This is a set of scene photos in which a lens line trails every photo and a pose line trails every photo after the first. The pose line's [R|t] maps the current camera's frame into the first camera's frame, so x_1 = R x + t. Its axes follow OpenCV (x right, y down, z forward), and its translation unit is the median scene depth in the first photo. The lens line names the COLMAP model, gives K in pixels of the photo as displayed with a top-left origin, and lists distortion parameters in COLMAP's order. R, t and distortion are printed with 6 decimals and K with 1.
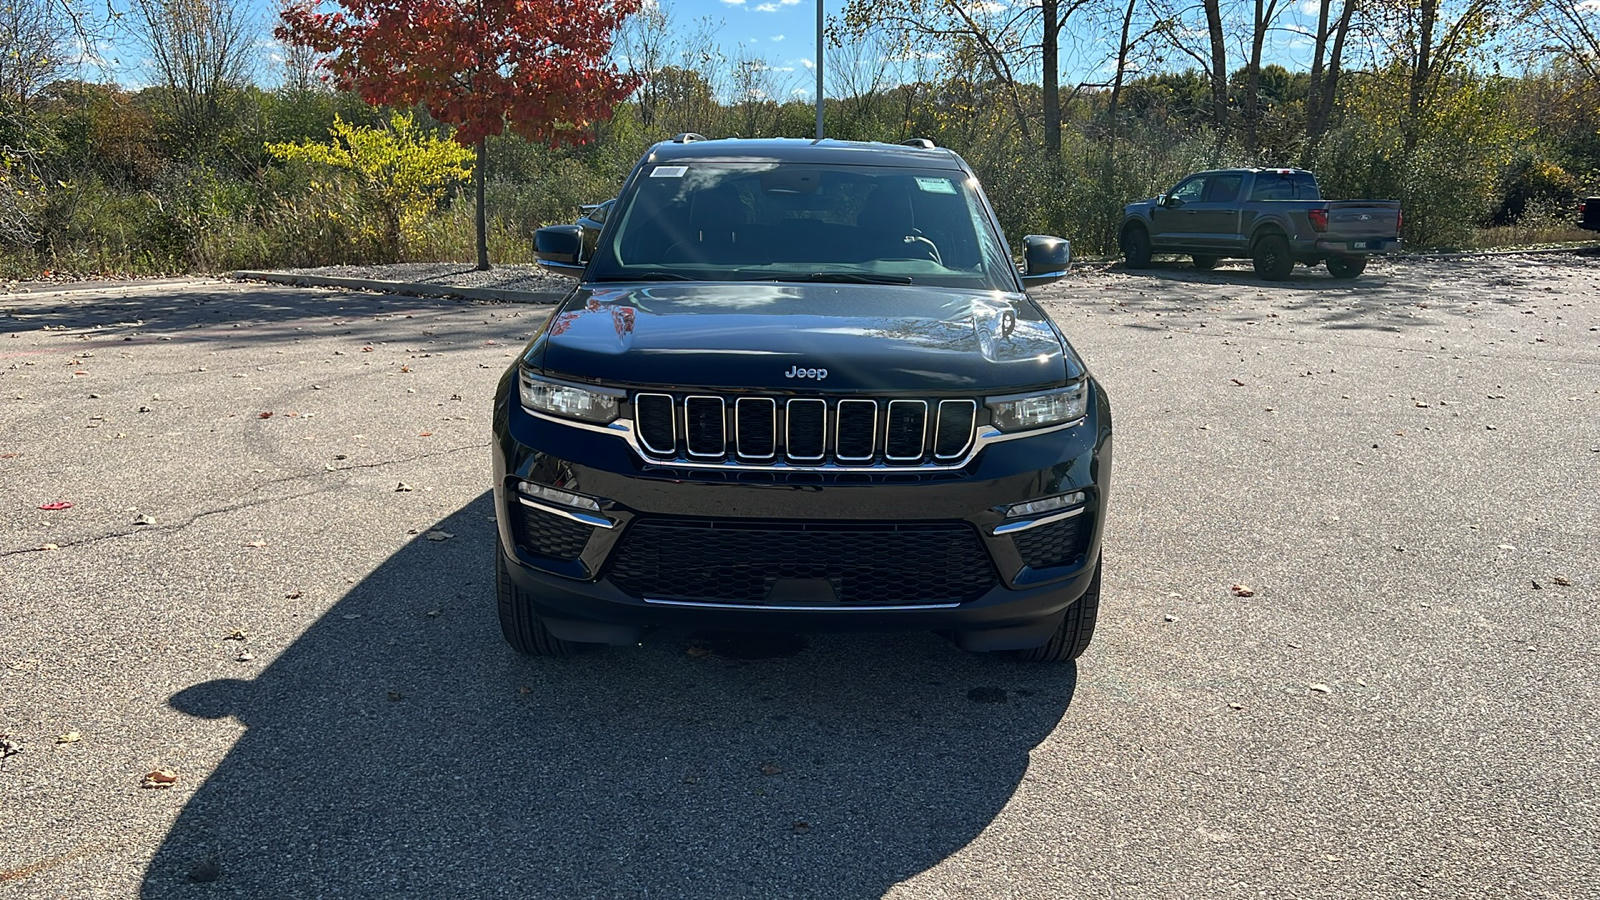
lens RADIAL K [[1366.3, 0, 807.2], [0, 1366.3, 457.2], [0, 0, 1]] dist [0.058947, -0.076631]
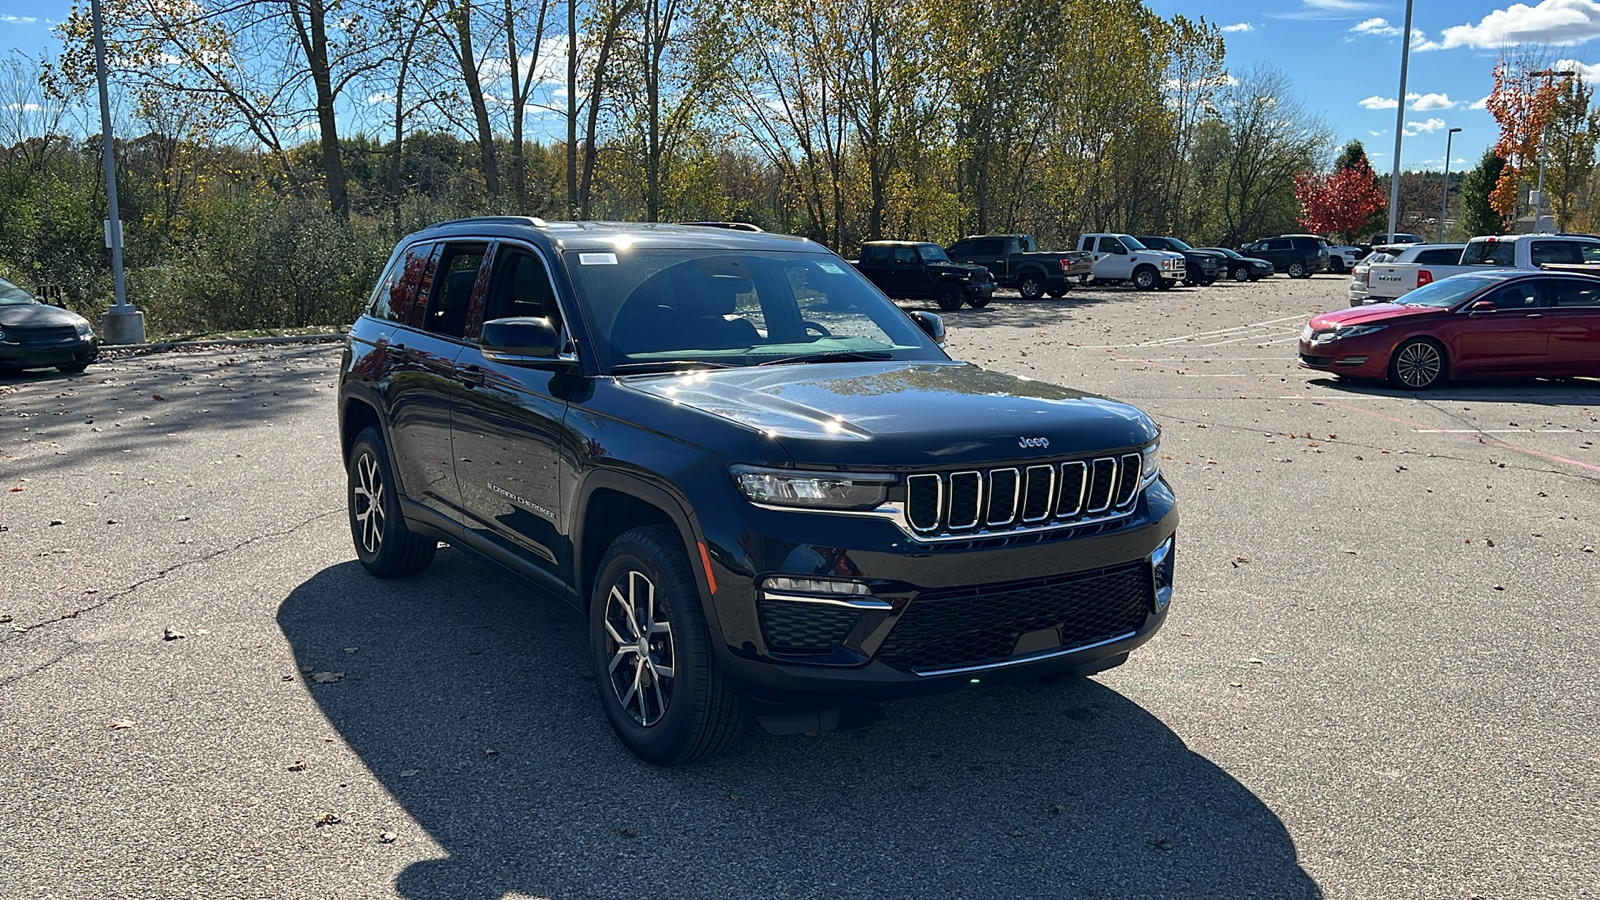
lens RADIAL K [[1366.3, 0, 792.4], [0, 1366.3, 443.7], [0, 0, 1]] dist [0.058947, -0.076631]
pose [[0.844581, -0.084606, 0.528702, -0.596897], [0.112978, 0.993364, -0.021515, -0.046759], [-0.523373, 0.077903, 0.848535, 0.130501]]
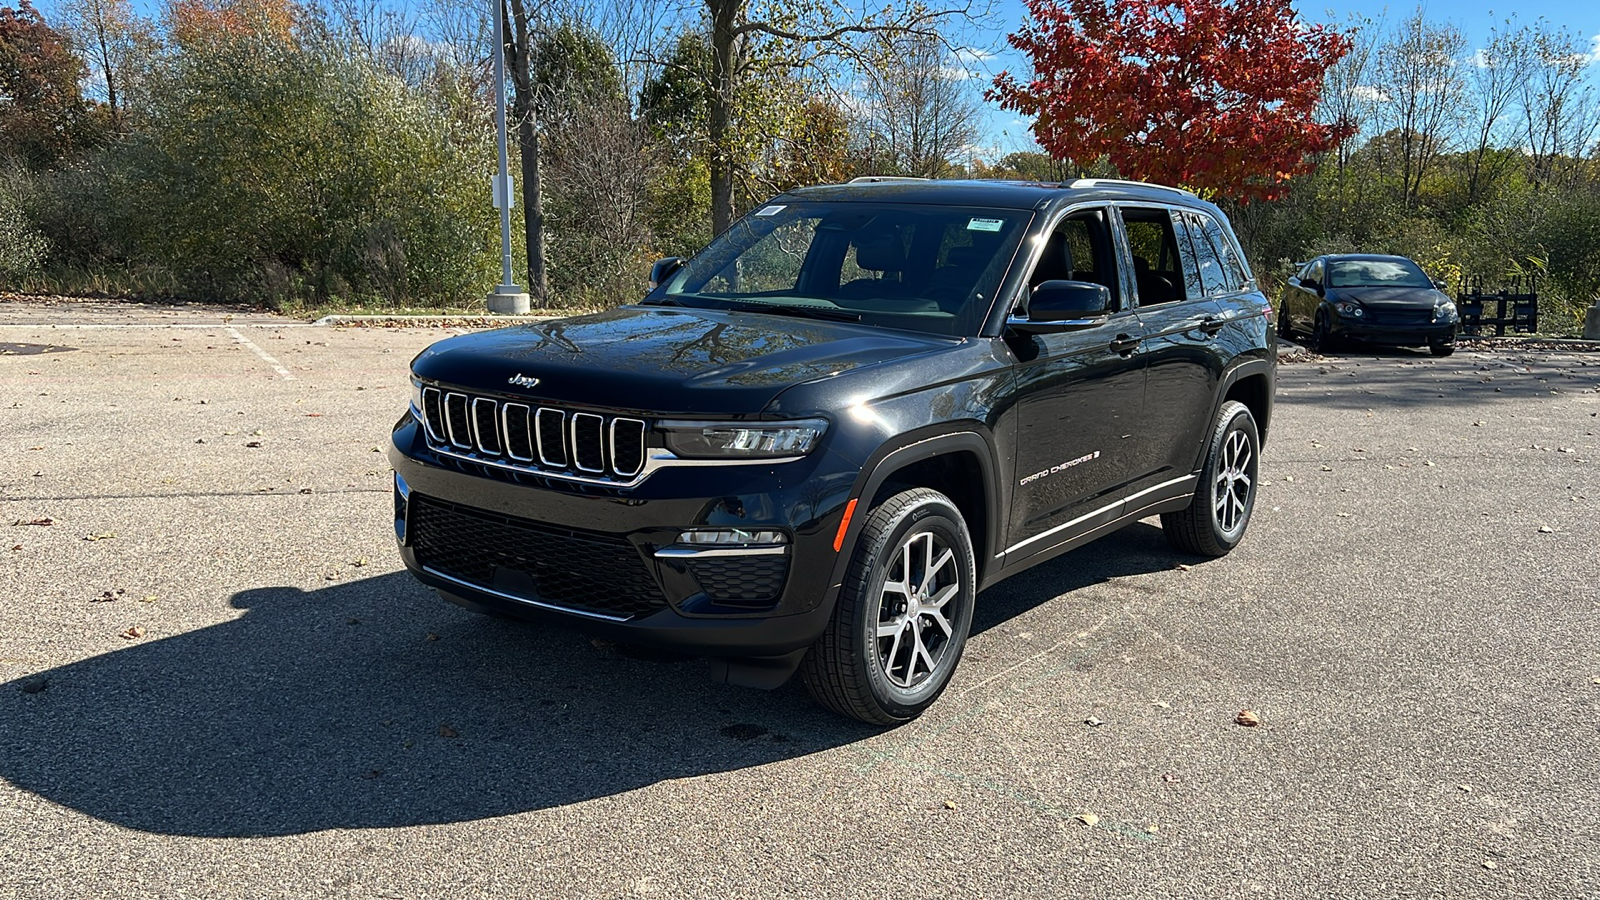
lens RADIAL K [[1366.3, 0, 806.3], [0, 1366.3, 442.5], [0, 0, 1]] dist [0.058947, -0.076631]
pose [[0.805100, 0.103457, -0.584047, 0.661168], [-0.133774, 0.990972, -0.008867, -0.026737], [0.577857, 0.085269, 0.811672, 0.192655]]
